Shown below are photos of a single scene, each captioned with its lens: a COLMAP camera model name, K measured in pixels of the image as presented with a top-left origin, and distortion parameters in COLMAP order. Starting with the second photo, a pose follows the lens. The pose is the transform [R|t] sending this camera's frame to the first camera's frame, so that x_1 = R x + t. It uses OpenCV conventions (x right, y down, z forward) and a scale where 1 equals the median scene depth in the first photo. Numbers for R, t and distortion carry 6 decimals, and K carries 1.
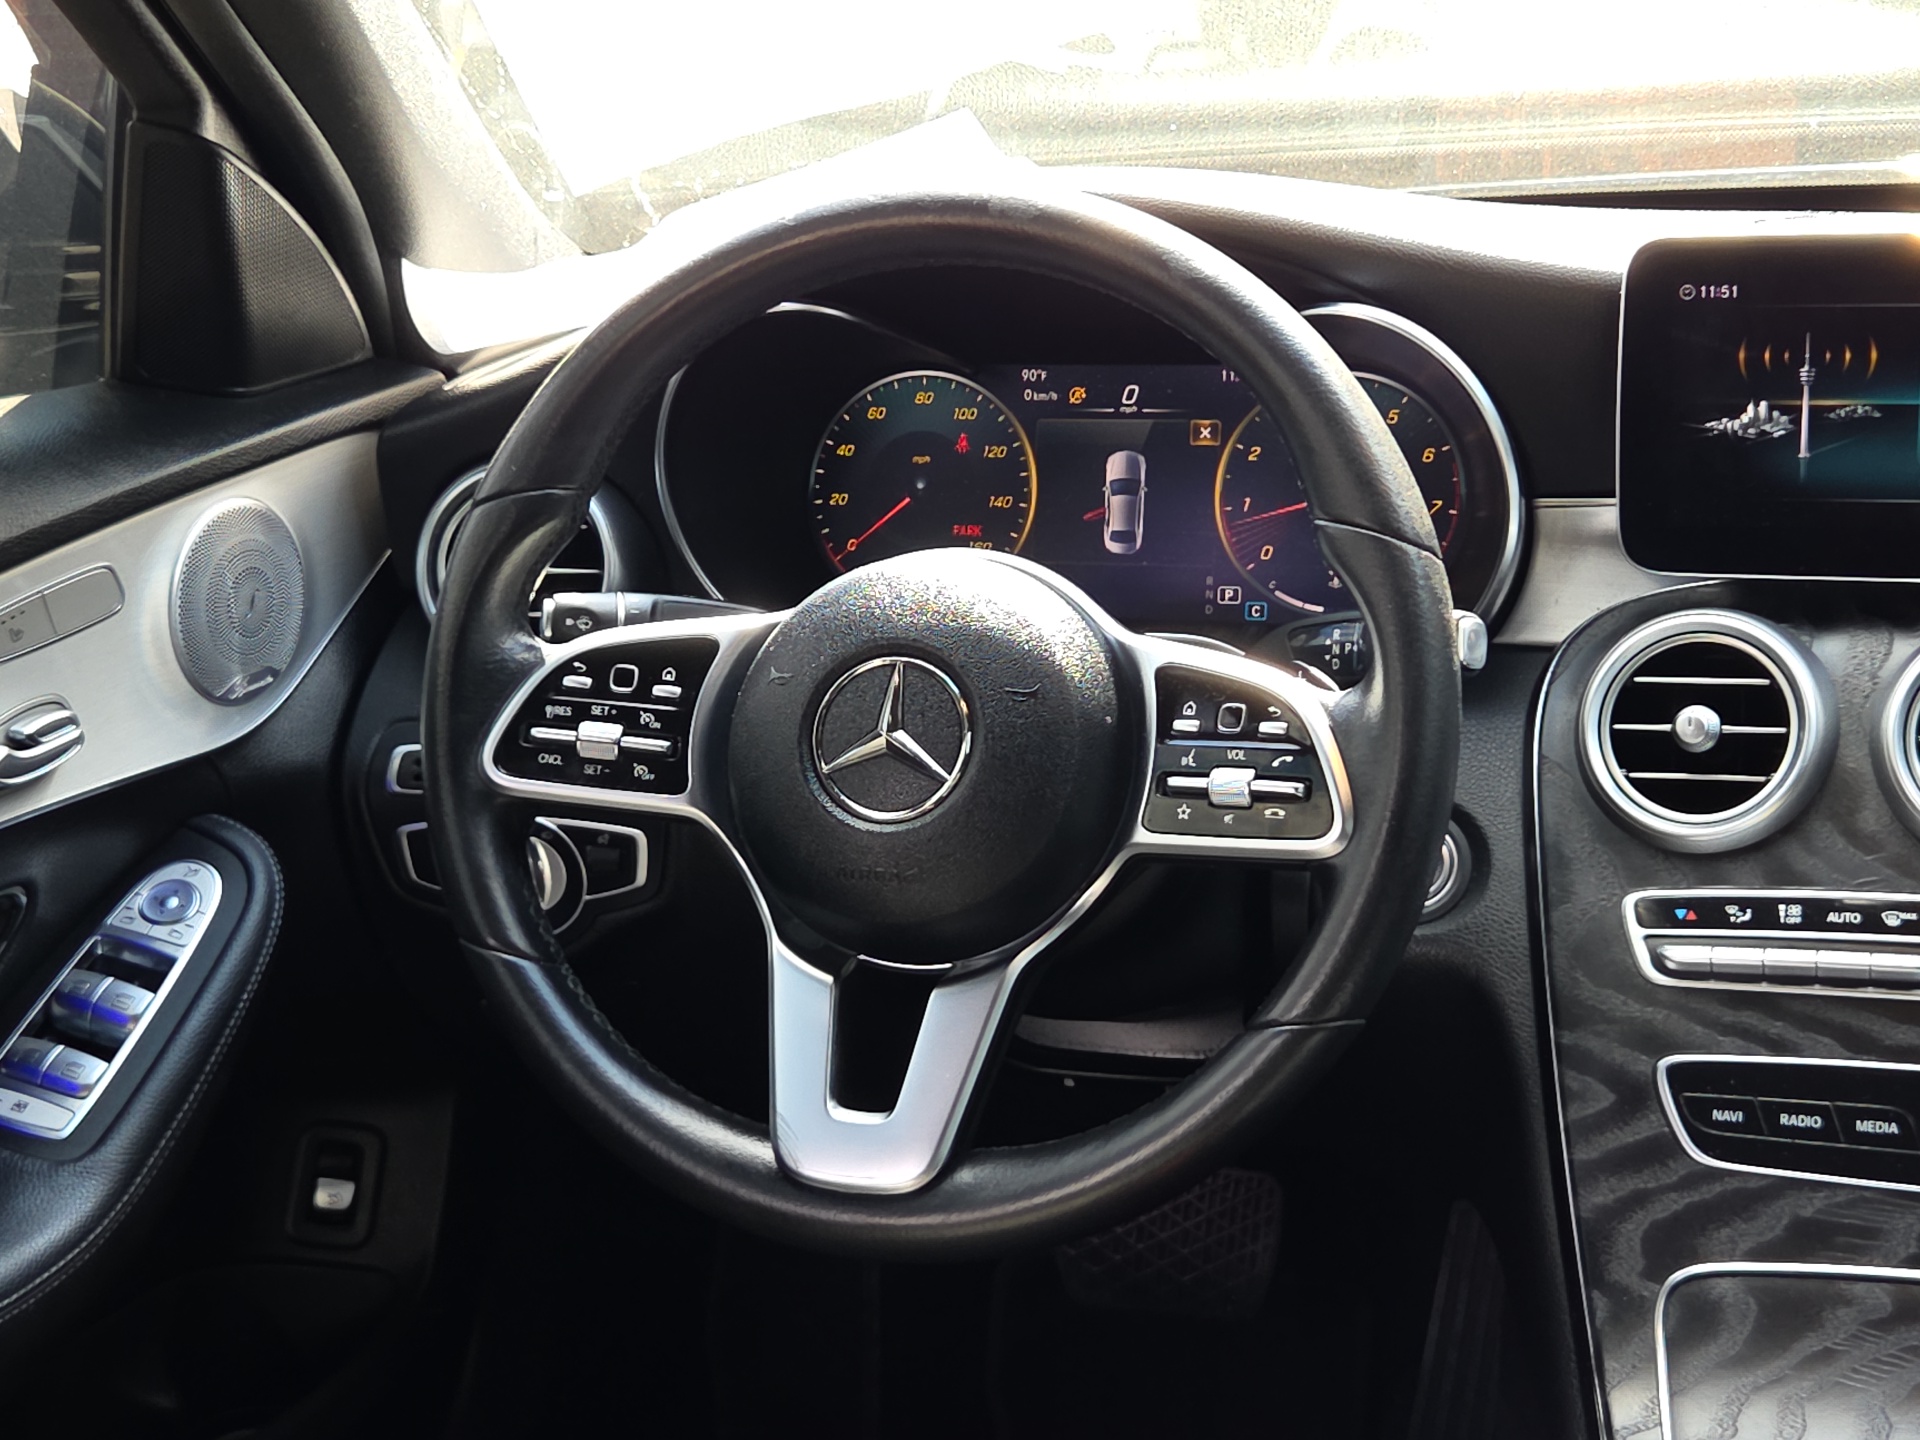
lens RADIAL K [[3044.1, 0, 903.9], [0, 3044.1, 704.3], [0, 0, 1]] dist [0.072494, 0.000000]
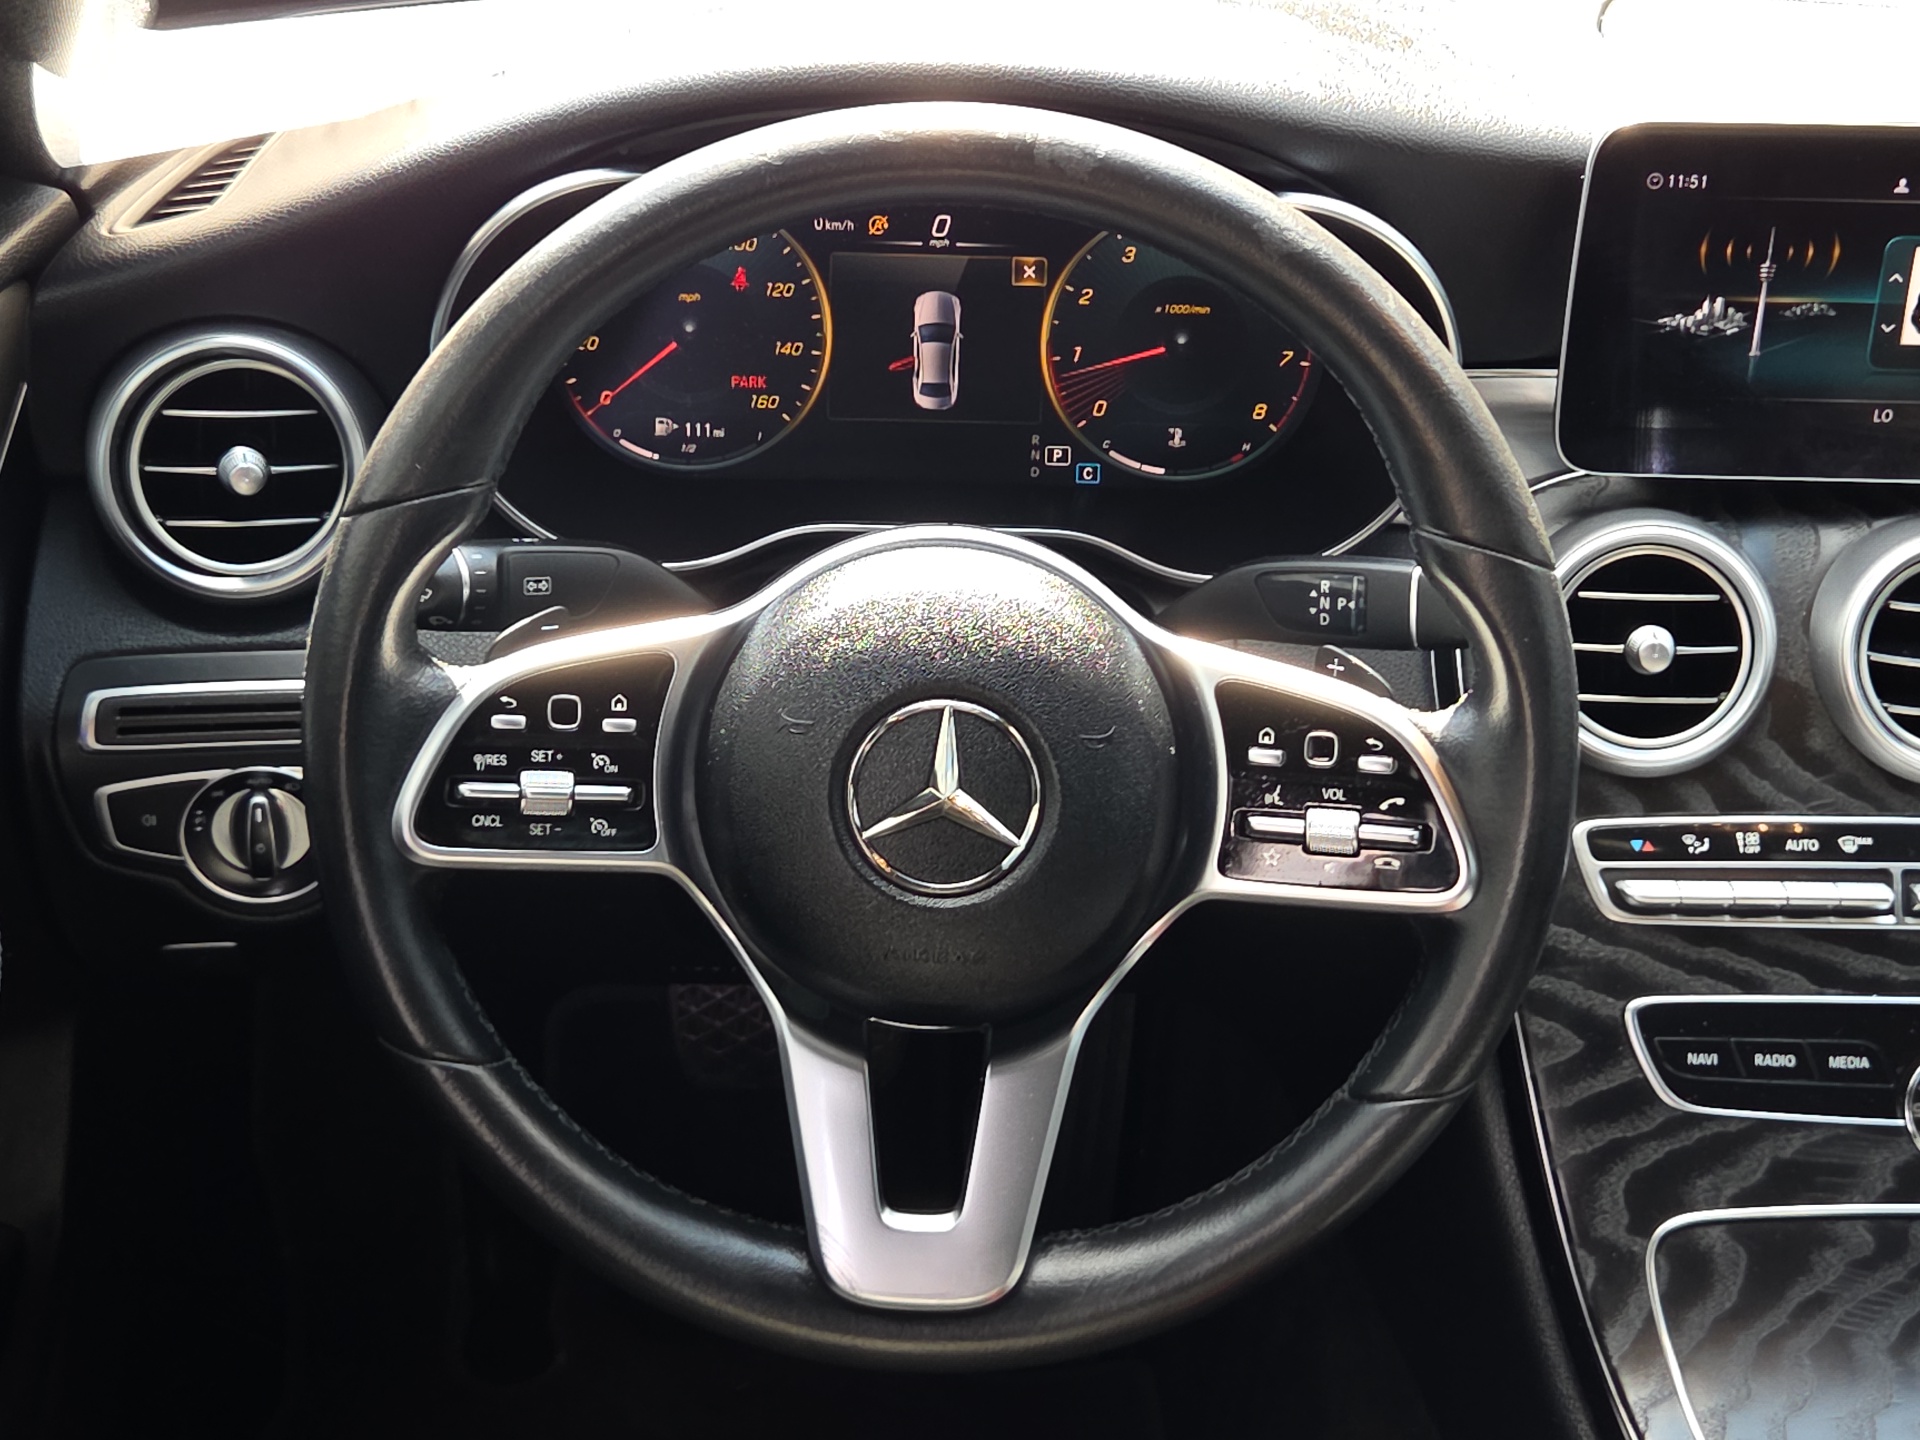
lens RADIAL K [[3044.1, 0, 965.4], [0, 3044.1, 684.3], [0, 0, 1]] dist [0.072494, 0.000000]
pose [[0.933222, -0.085228, 0.349046, -0.272035], [0.007656, 0.975956, 0.217833, -0.190333], [-0.359219, -0.200615, 0.911436, 0.210161]]
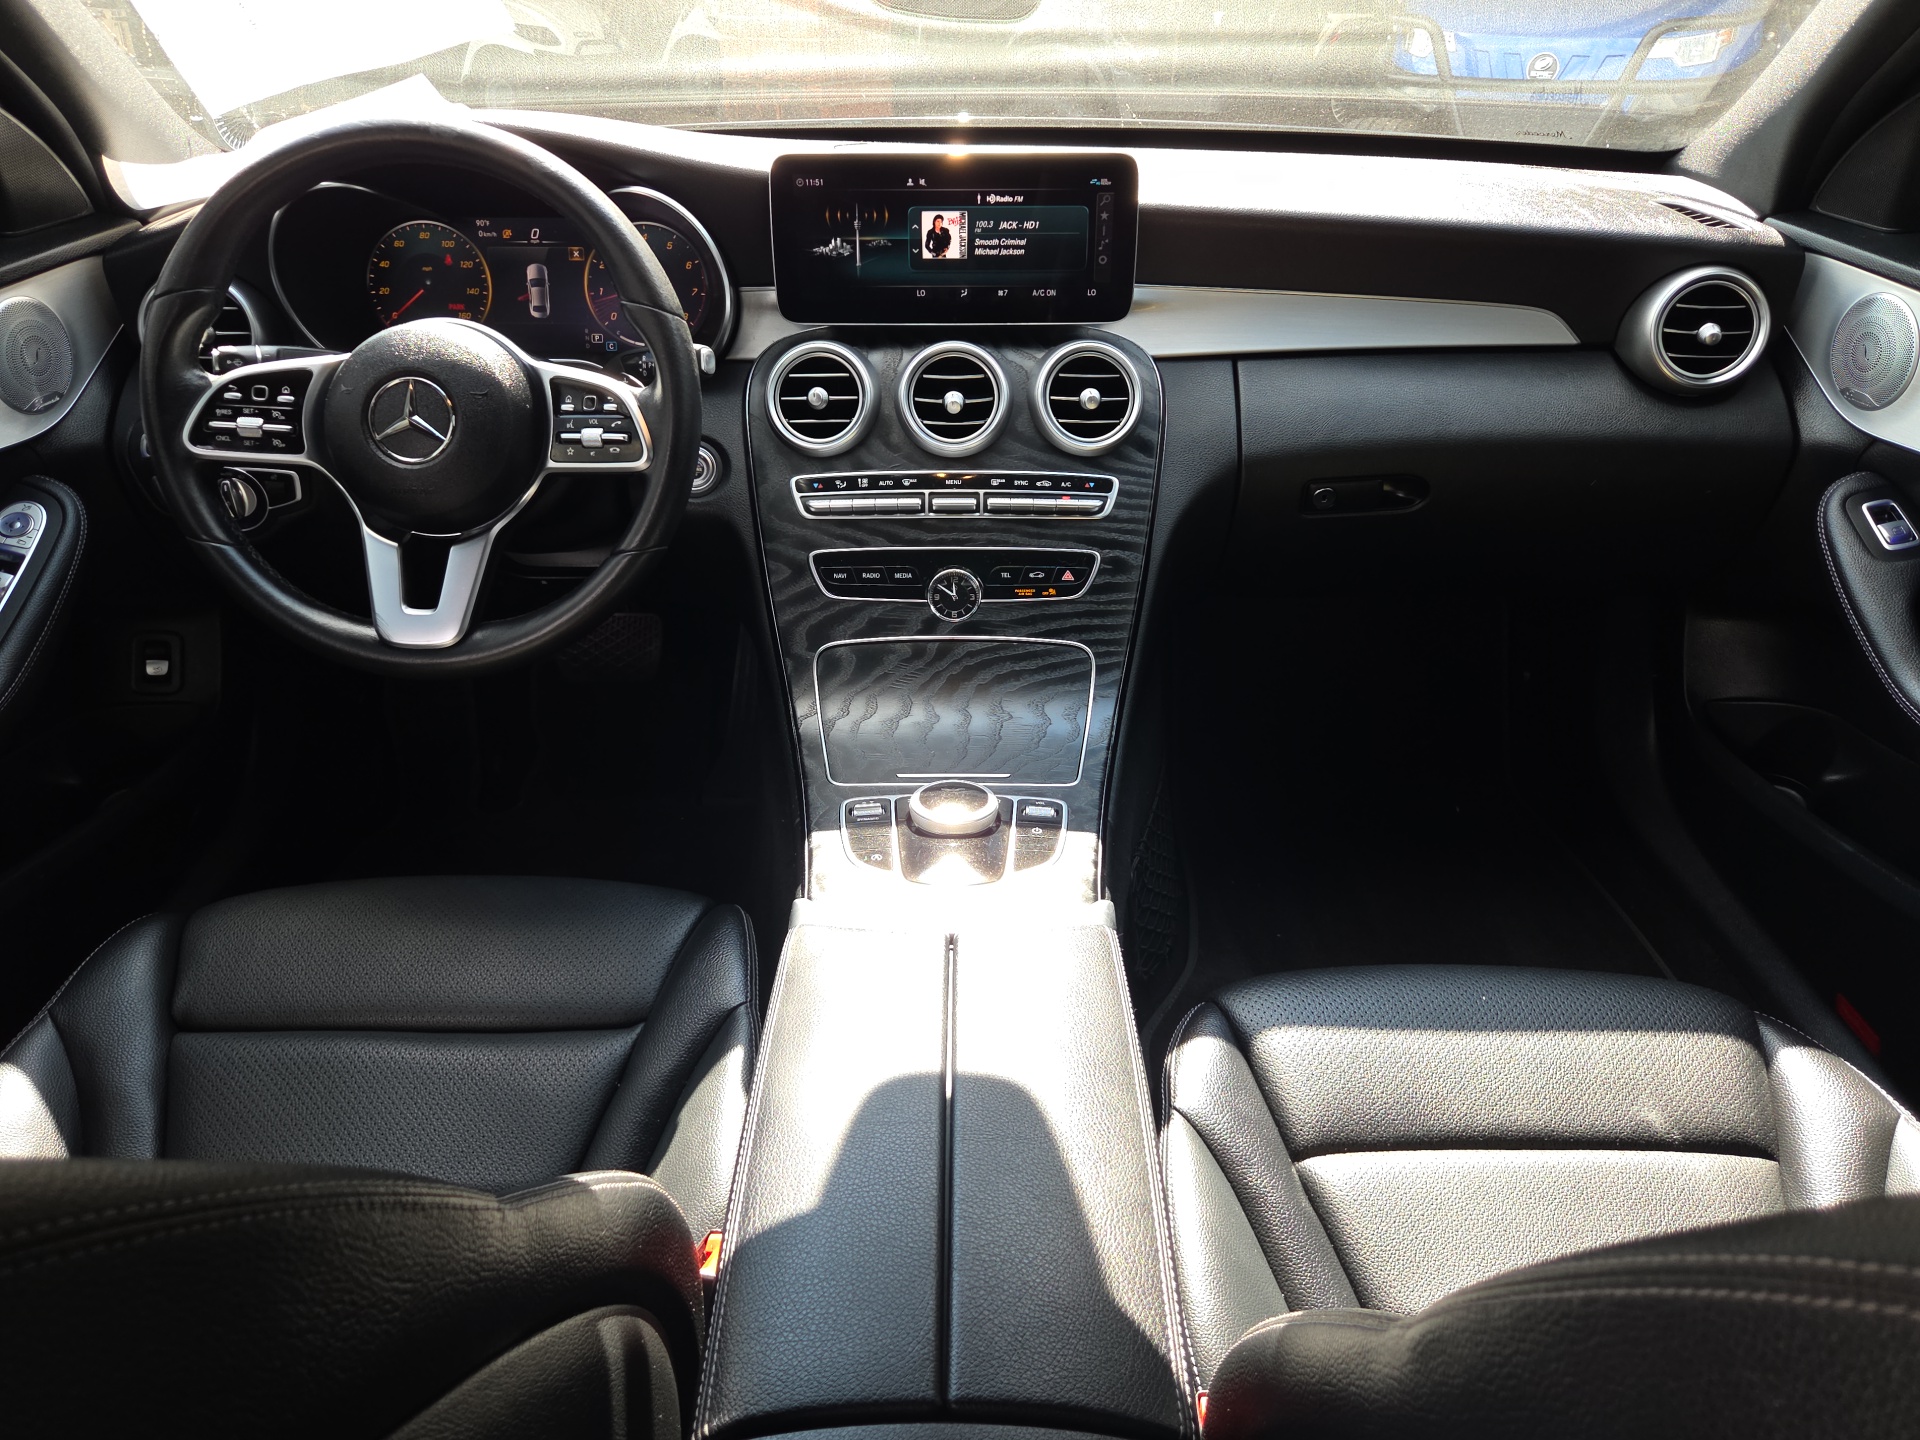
lens RADIAL K [[1377.7, 0, 965.3], [0, 1377.7, 700.9], [0, 0, 1]] dist [0.057157, -0.050817]
pose [[0.948823, -0.107672, 0.296887, 0.045144], [0.038131, 0.972267, 0.230746, -0.005475], [-0.313498, -0.207616, 0.926614, 0.018861]]
